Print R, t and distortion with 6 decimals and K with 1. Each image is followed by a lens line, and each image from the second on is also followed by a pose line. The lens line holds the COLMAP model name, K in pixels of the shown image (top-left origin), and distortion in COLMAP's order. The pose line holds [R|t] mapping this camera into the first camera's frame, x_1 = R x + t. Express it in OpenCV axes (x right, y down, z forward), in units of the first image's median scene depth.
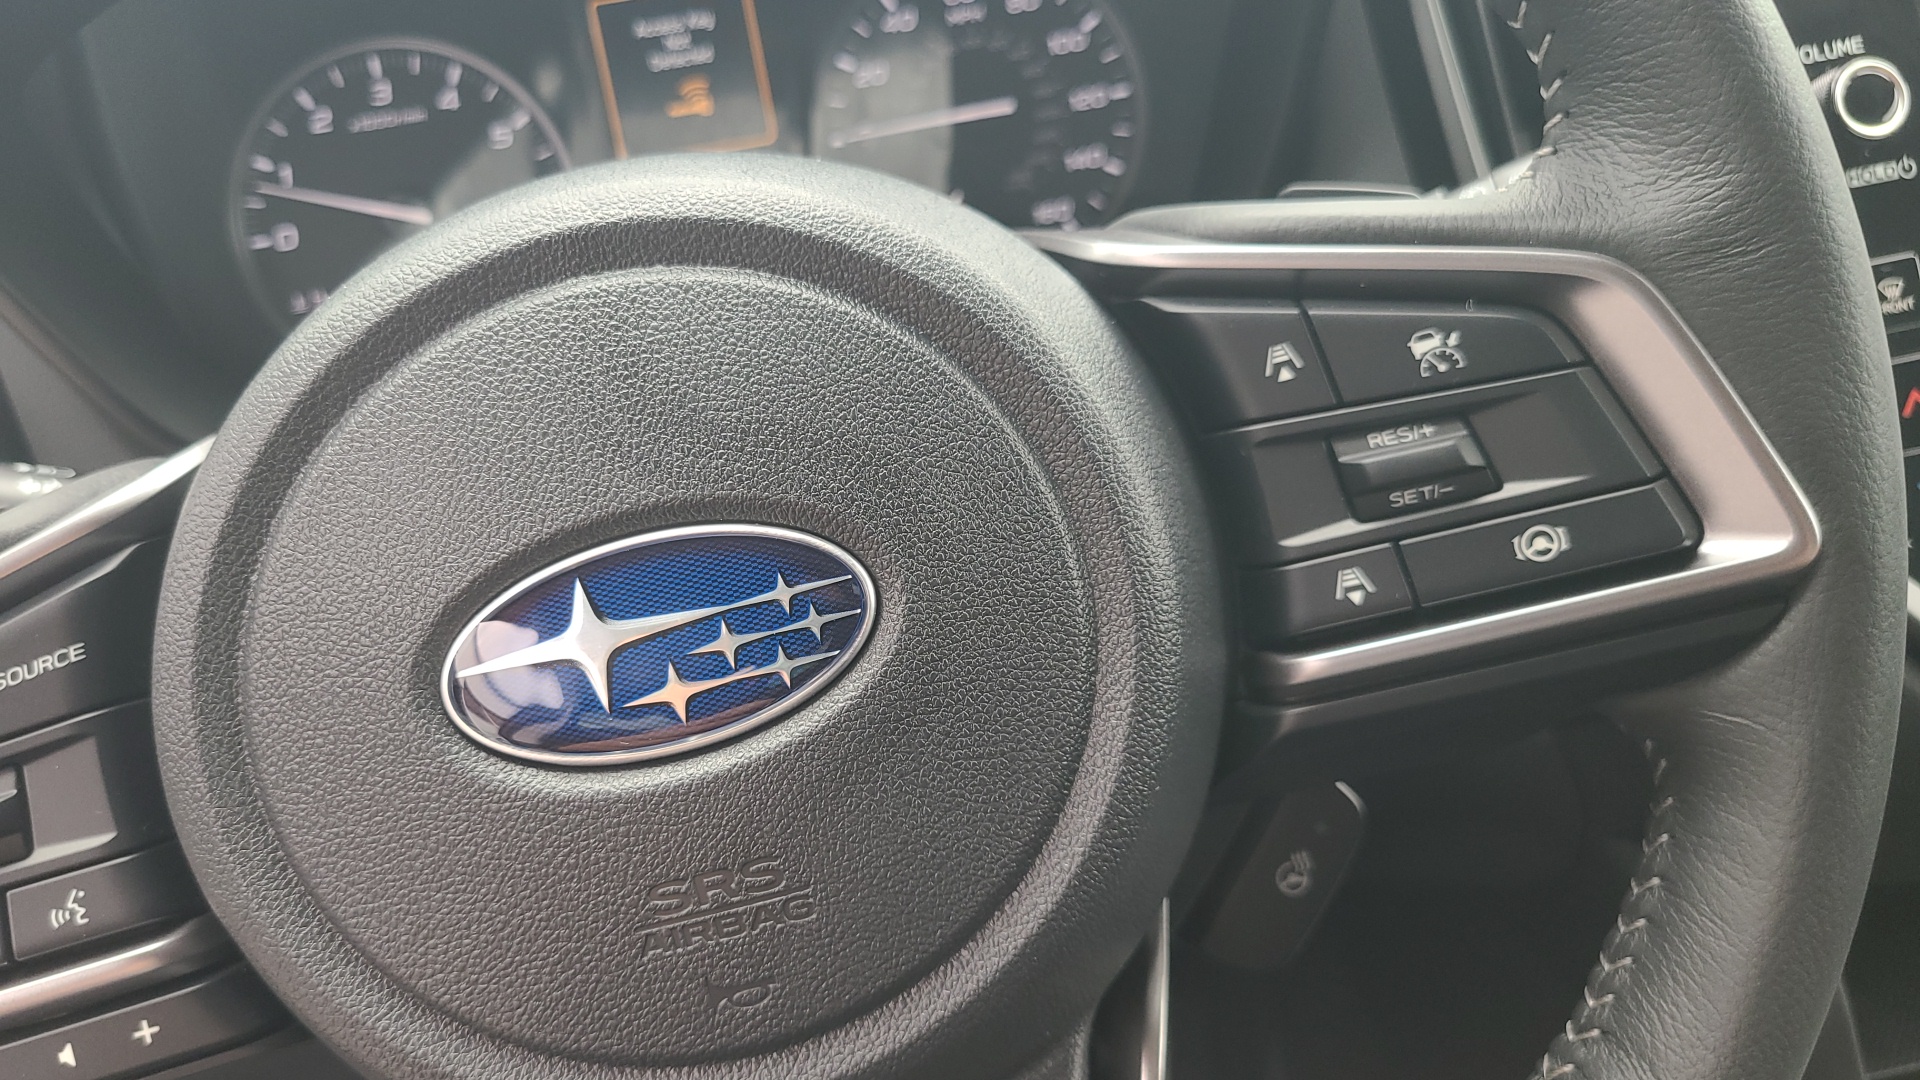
lens RADIAL K [[1494.3, 0, 922.4], [0, 1494.3, 548.5], [0, 0, 1]] dist [-0.013914, 0.009660]
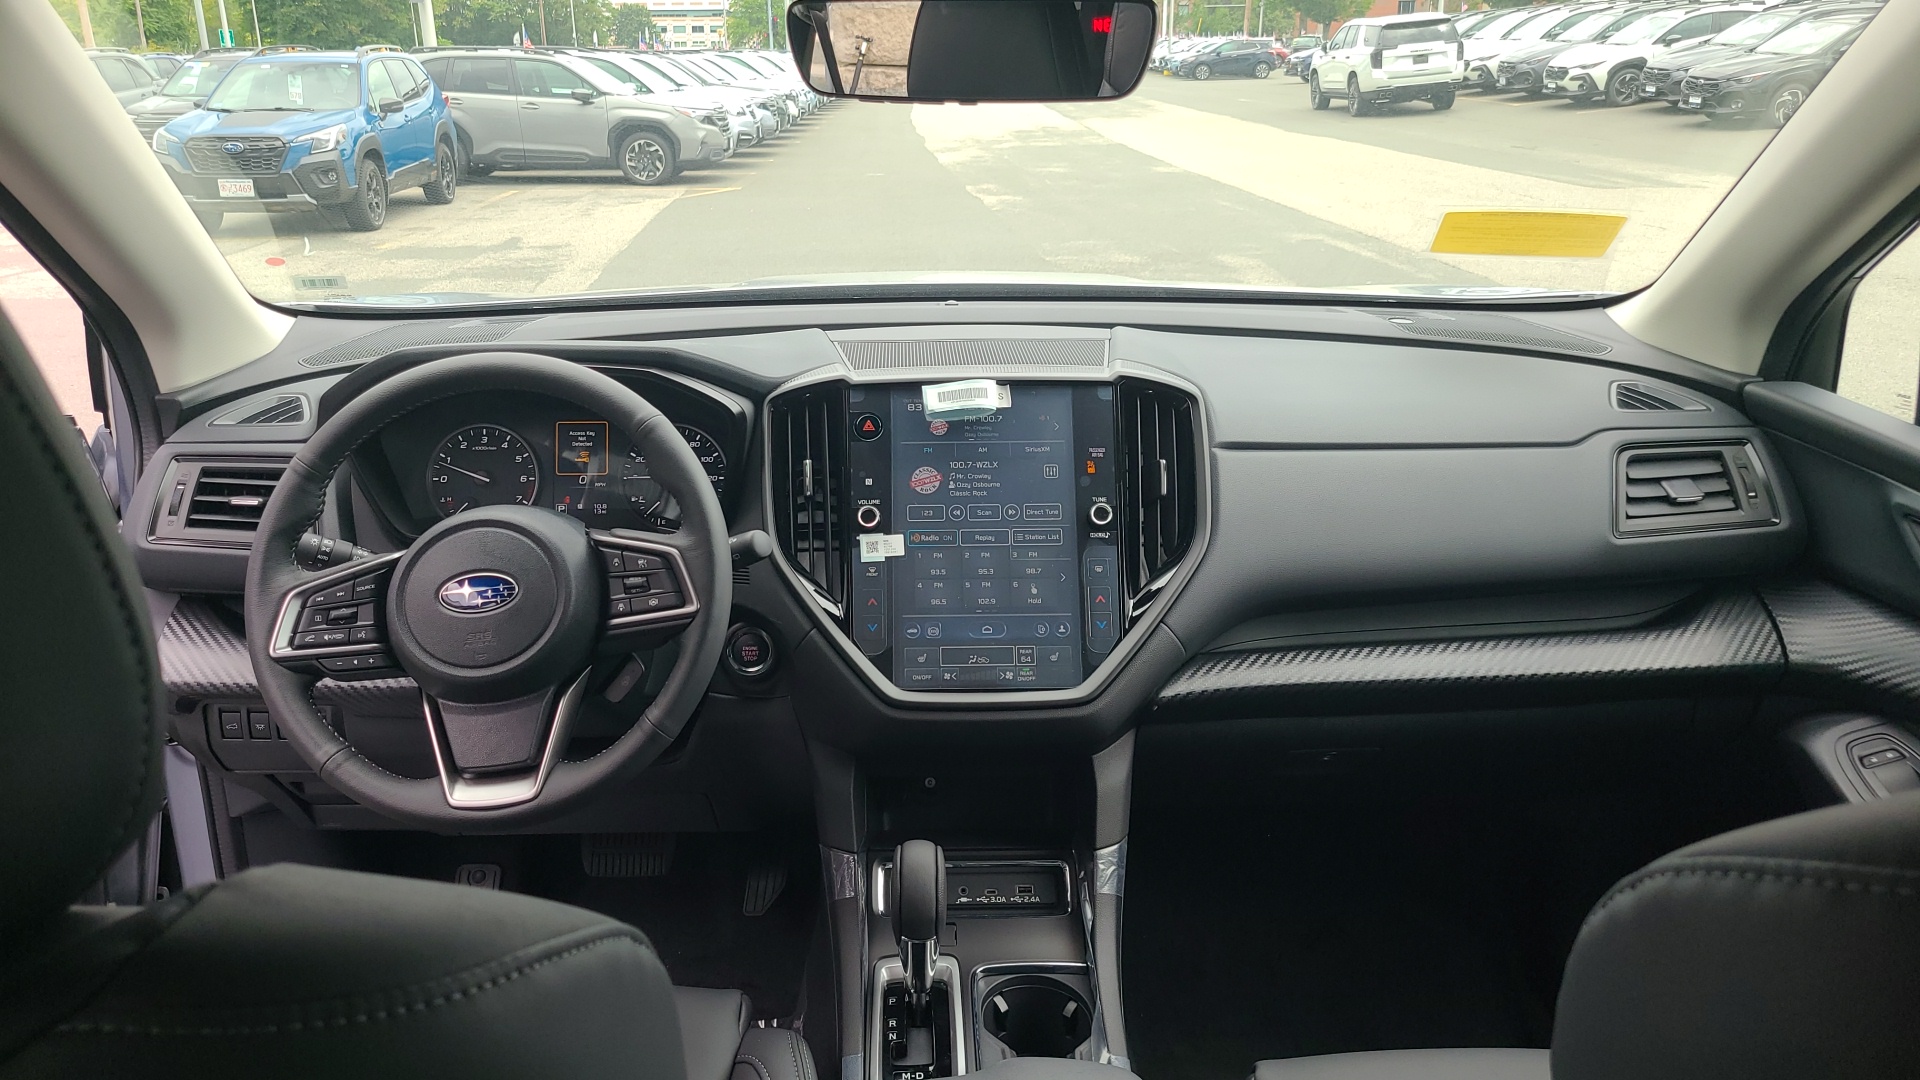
lens RADIAL K [[1462.2, 0, 986.8], [0, 1462.2, 517.4], [0, 0, 1]] dist [0.034128, -0.004853]
pose [[0.988414, 0.145659, -0.042669, 1.855474], [-0.150366, 0.977997, -0.144607, 0.288629], [0.020667, 0.149348, 0.988569, -4.341352]]
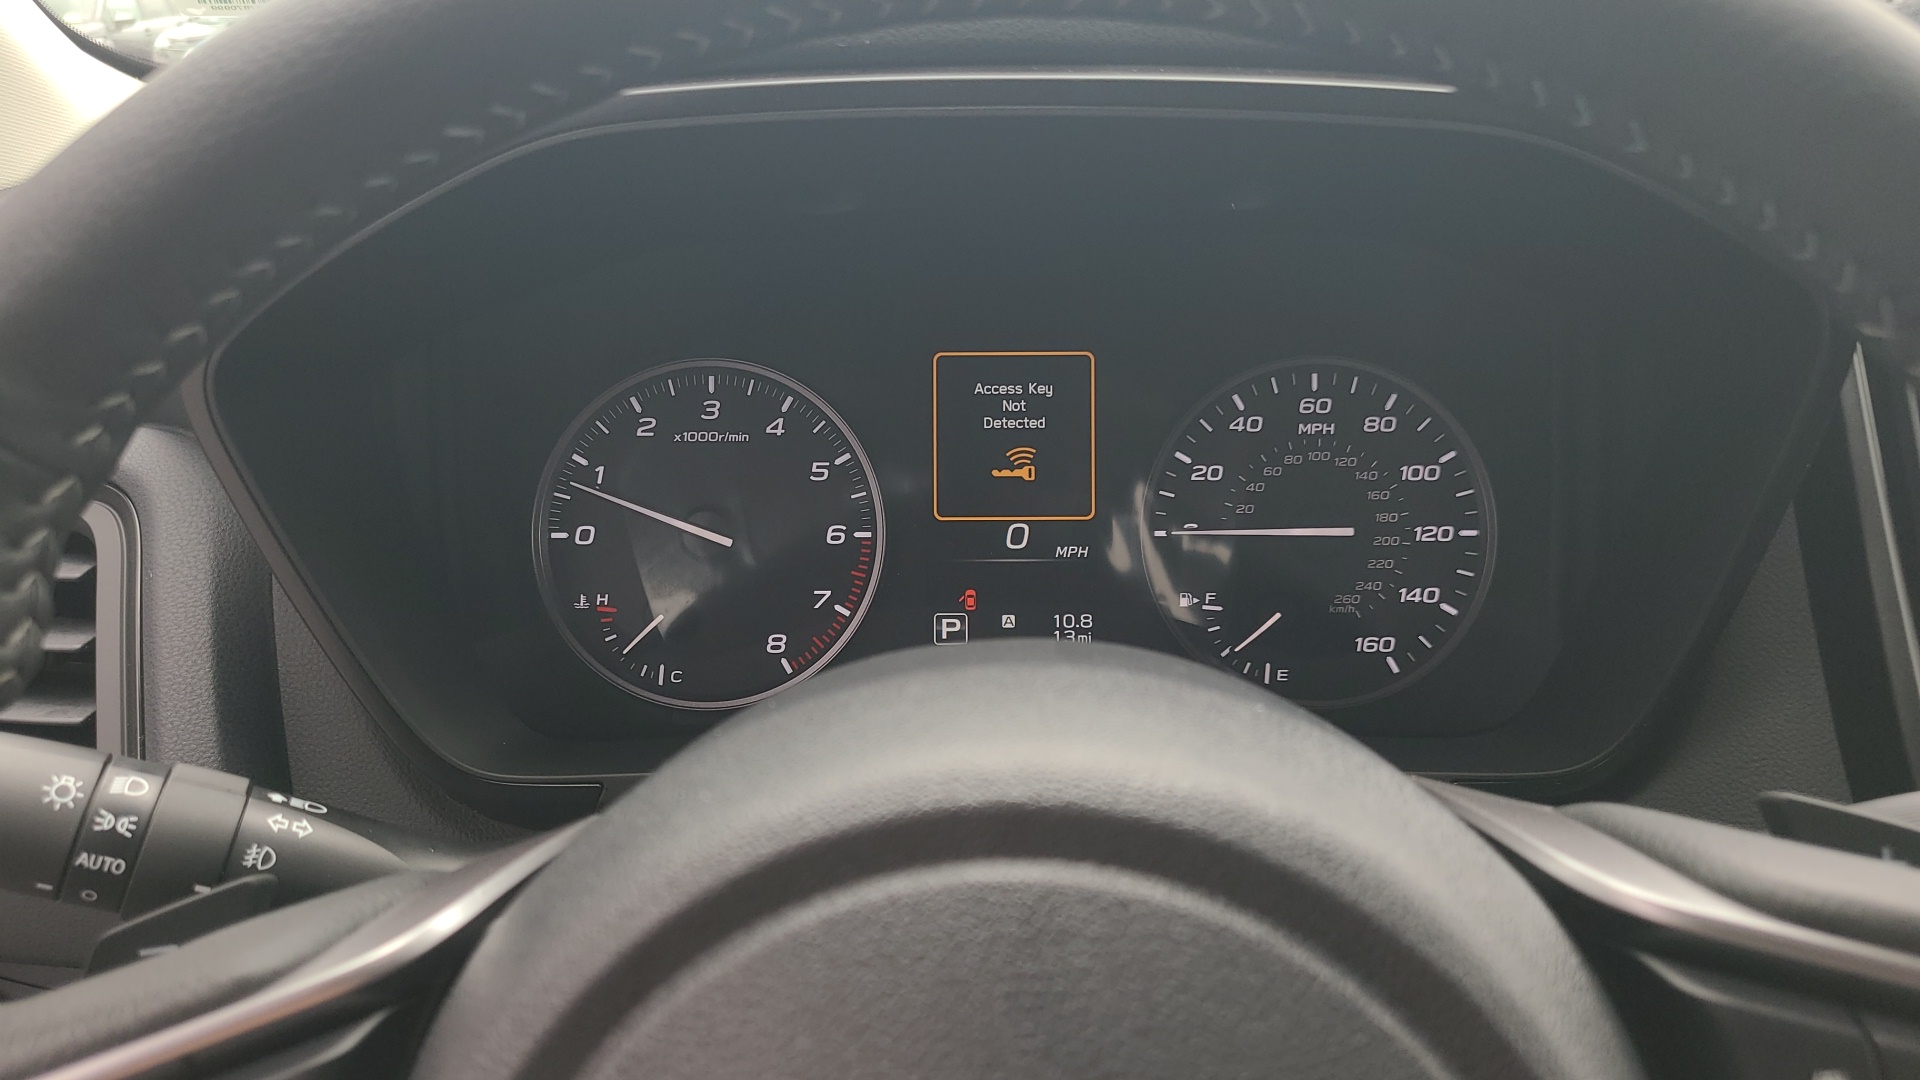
lens RADIAL K [[1456.5, 0, 948.0], [0, 1456.5, 539.5], [0, 0, 1]] dist [0.055746, -0.039391]
pose [[0.978631, 0.173714, -0.110020, -0.192983], [-0.189761, 0.969057, -0.157856, -0.217281], [0.079194, 0.175360, 0.981314, 0.174093]]
